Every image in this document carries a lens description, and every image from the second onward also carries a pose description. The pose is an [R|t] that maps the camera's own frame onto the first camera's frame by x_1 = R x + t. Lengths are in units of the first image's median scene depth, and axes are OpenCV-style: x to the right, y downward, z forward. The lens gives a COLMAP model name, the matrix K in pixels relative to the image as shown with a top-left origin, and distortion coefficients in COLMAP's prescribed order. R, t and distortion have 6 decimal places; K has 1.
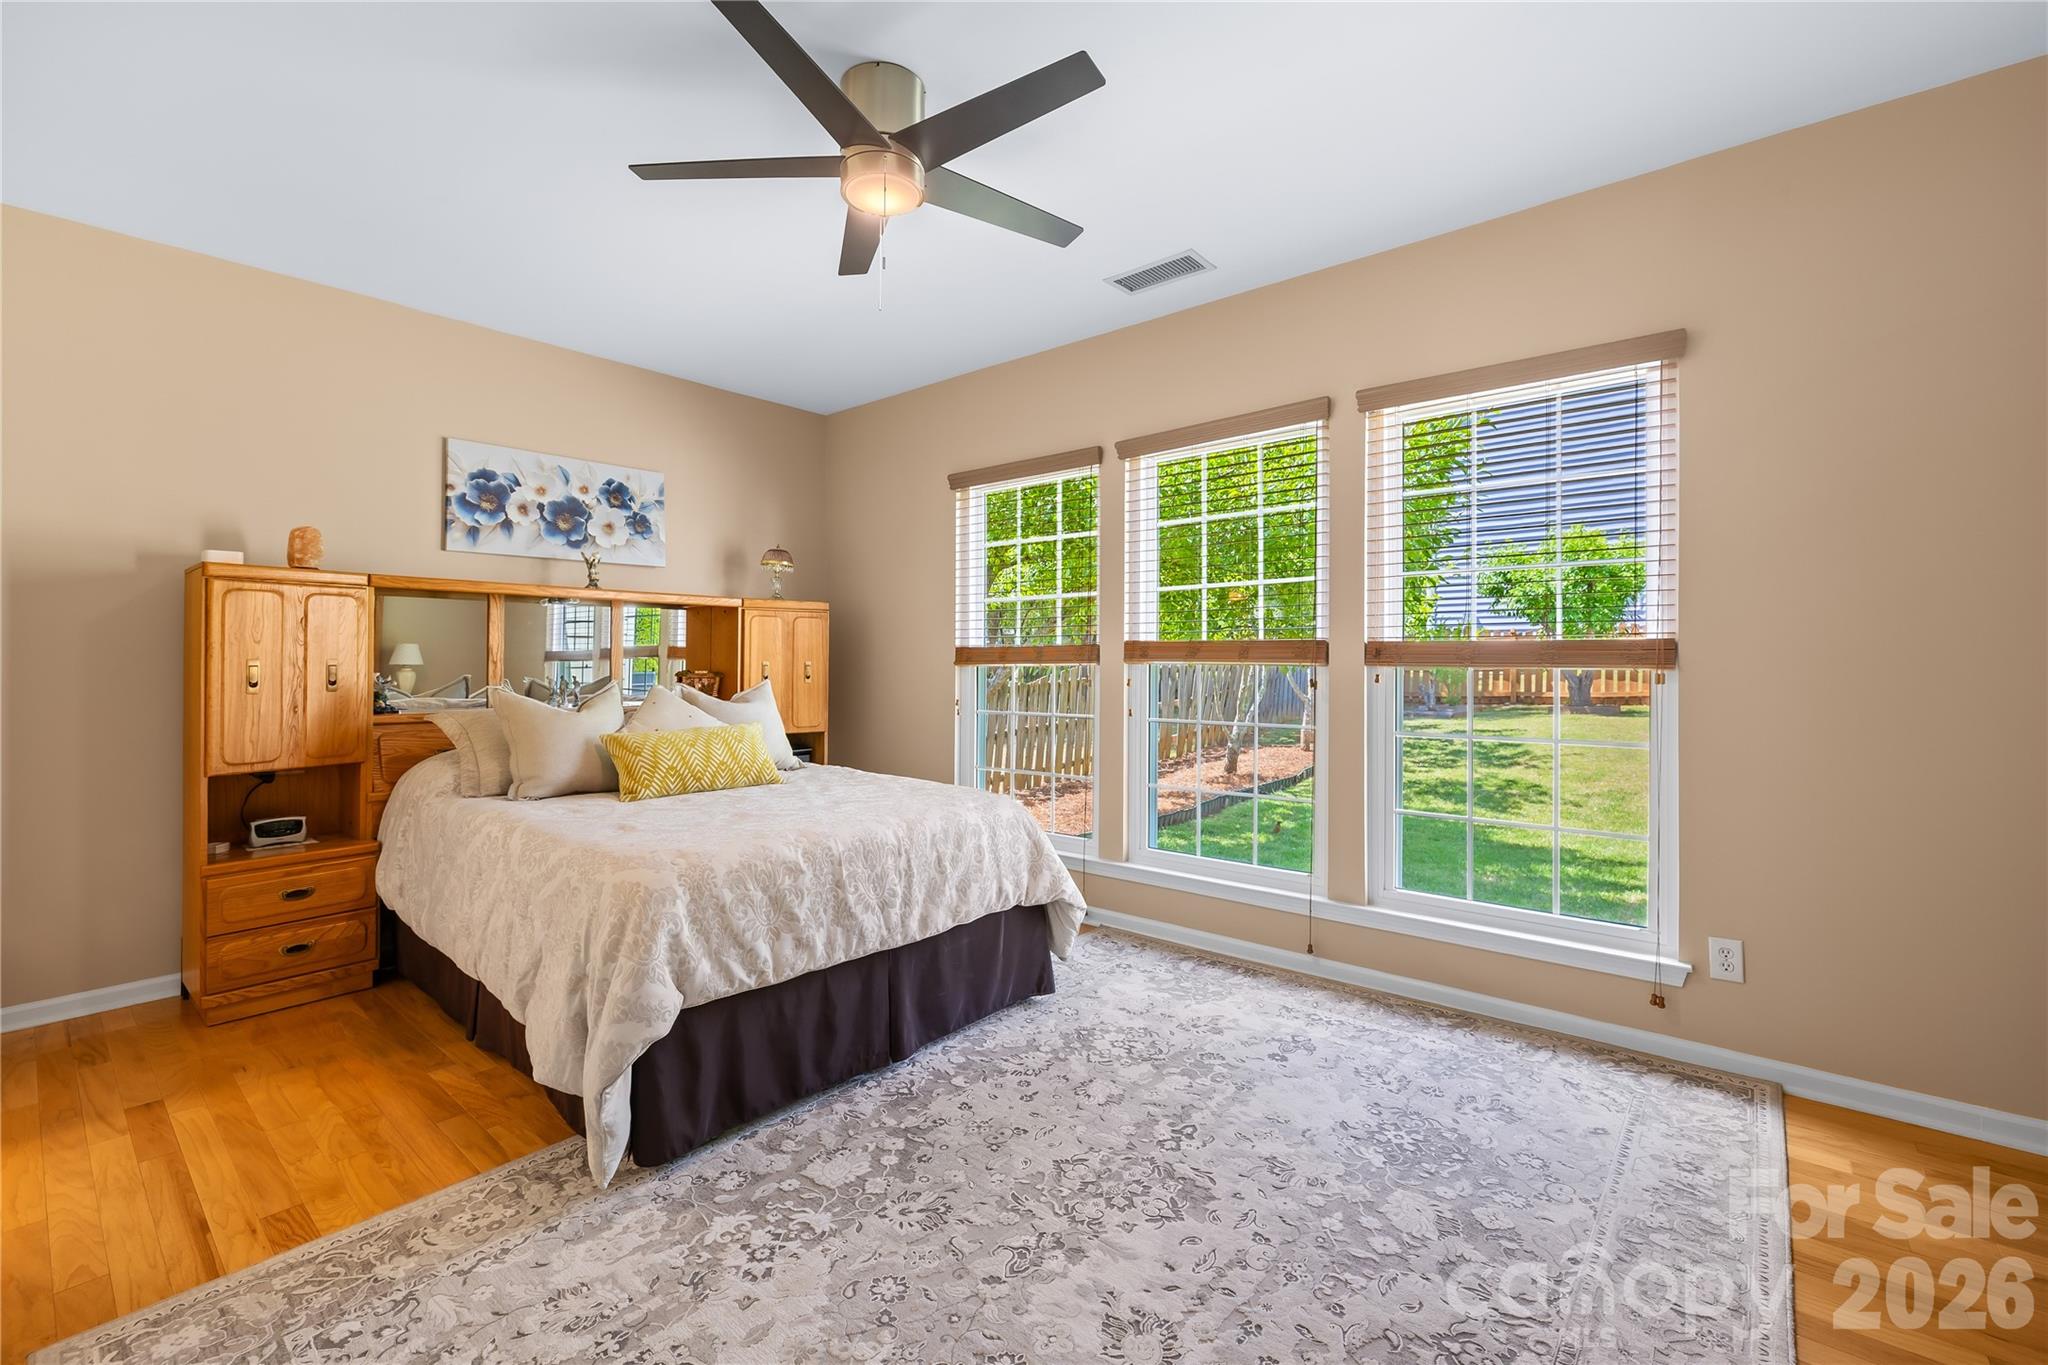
lens RADIAL K [[869.7, 0, 1016.6], [0, 869.7, 652.1], [0, 0, 1]] dist [0.000468, 0.000106]
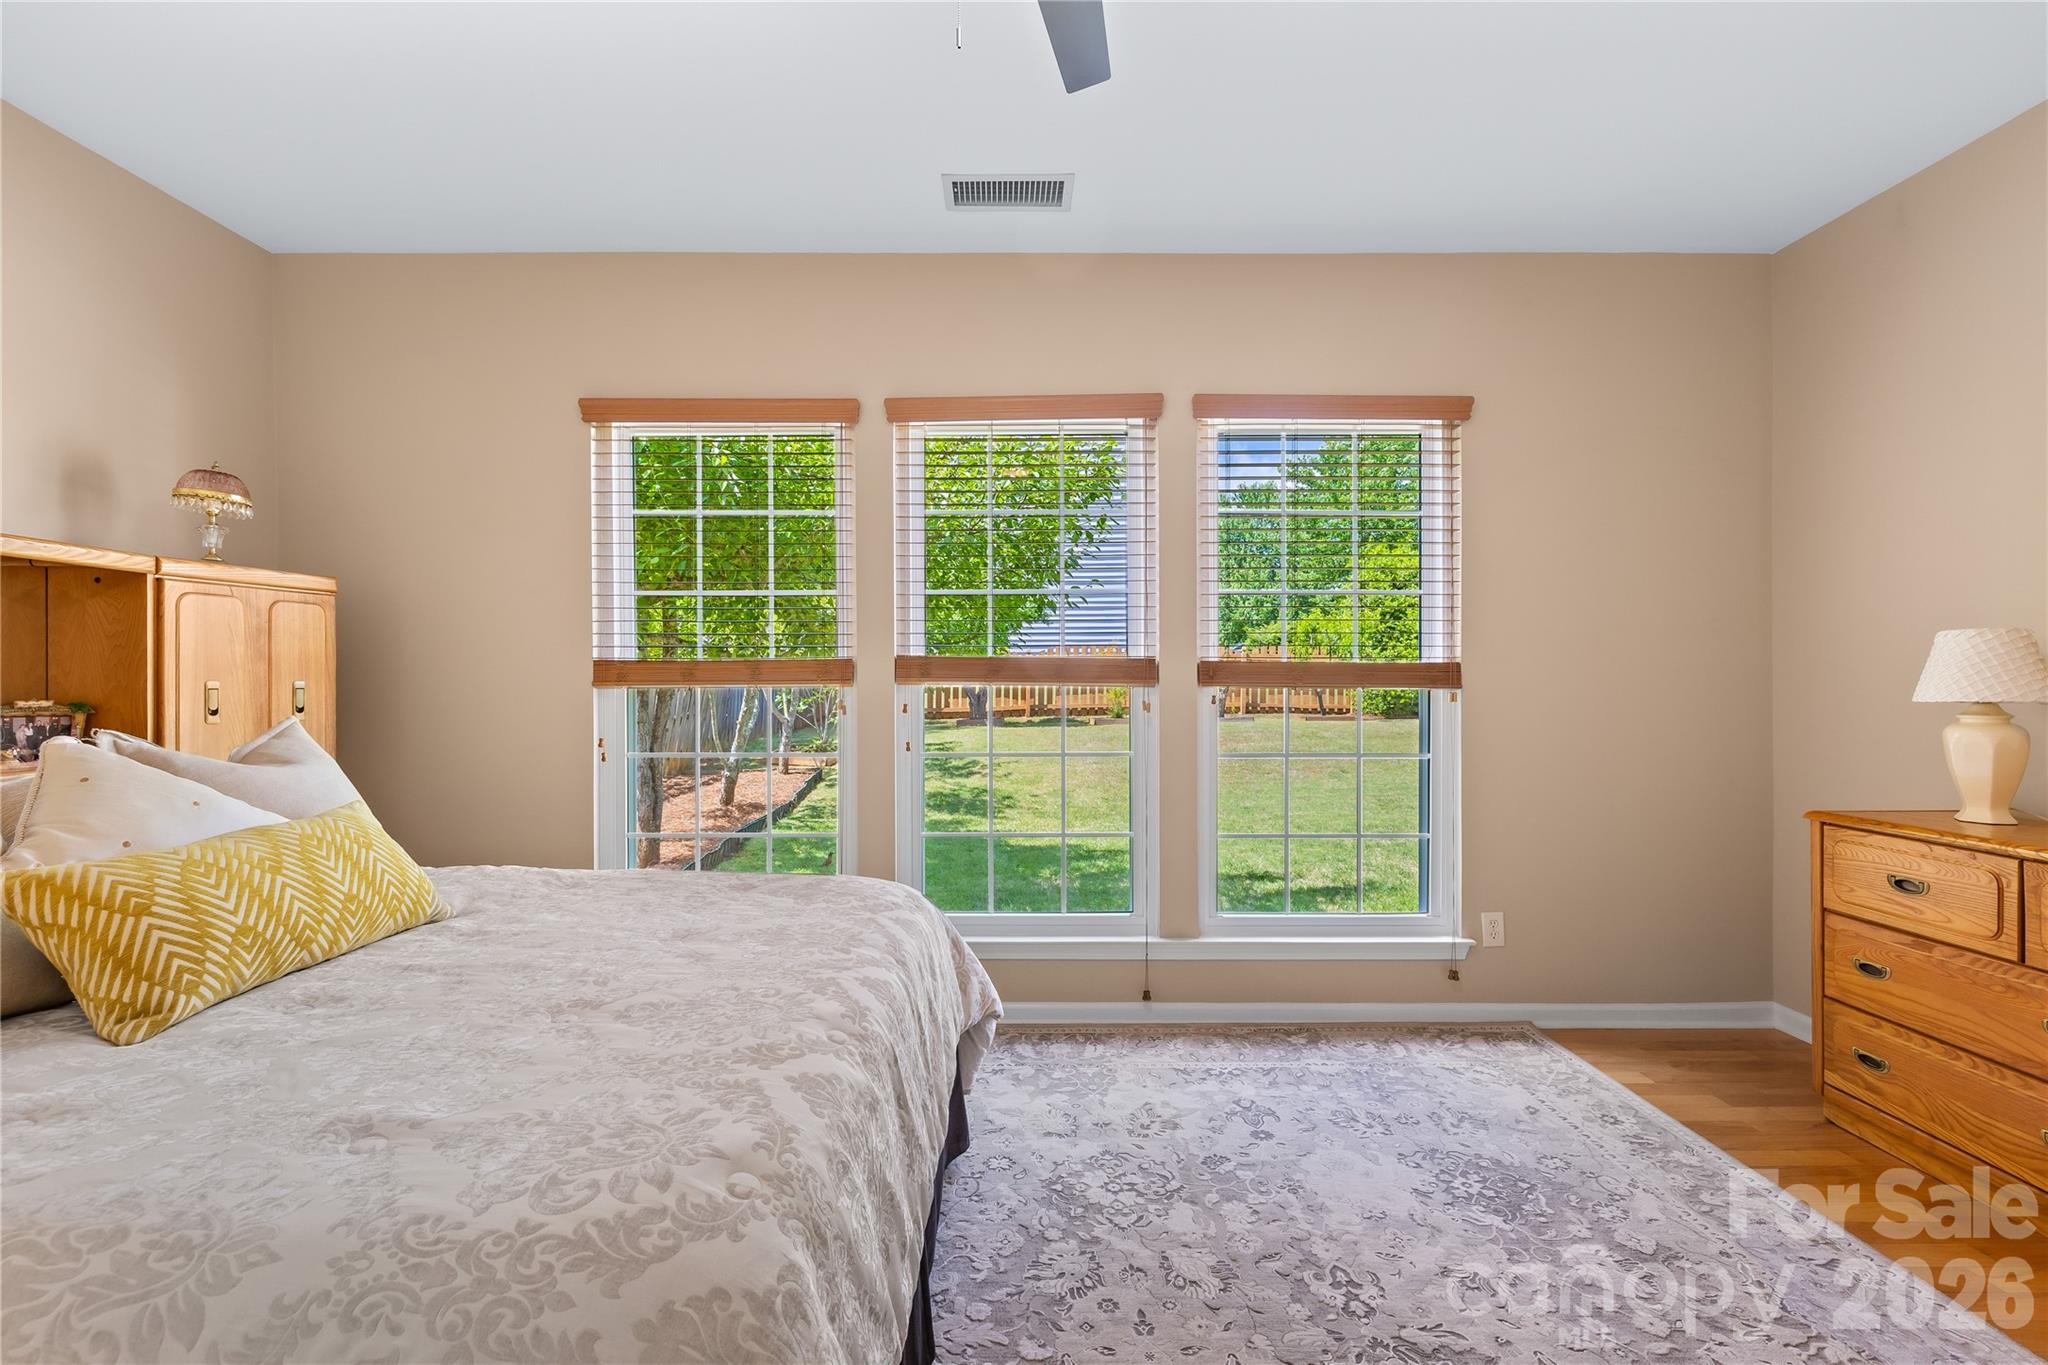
lens RADIAL K [[870.9, 0, 1024.0], [0, 870.9, 682.5], [0, 0, 1]] dist [0.001047, 0.000400]
pose [[0.762366, -0.002280, 0.647142, -0.394286], [-0.007801, 0.999889, 0.012713, 0.001605], [-0.647099, -0.014740, 0.762264, 0.435669]]
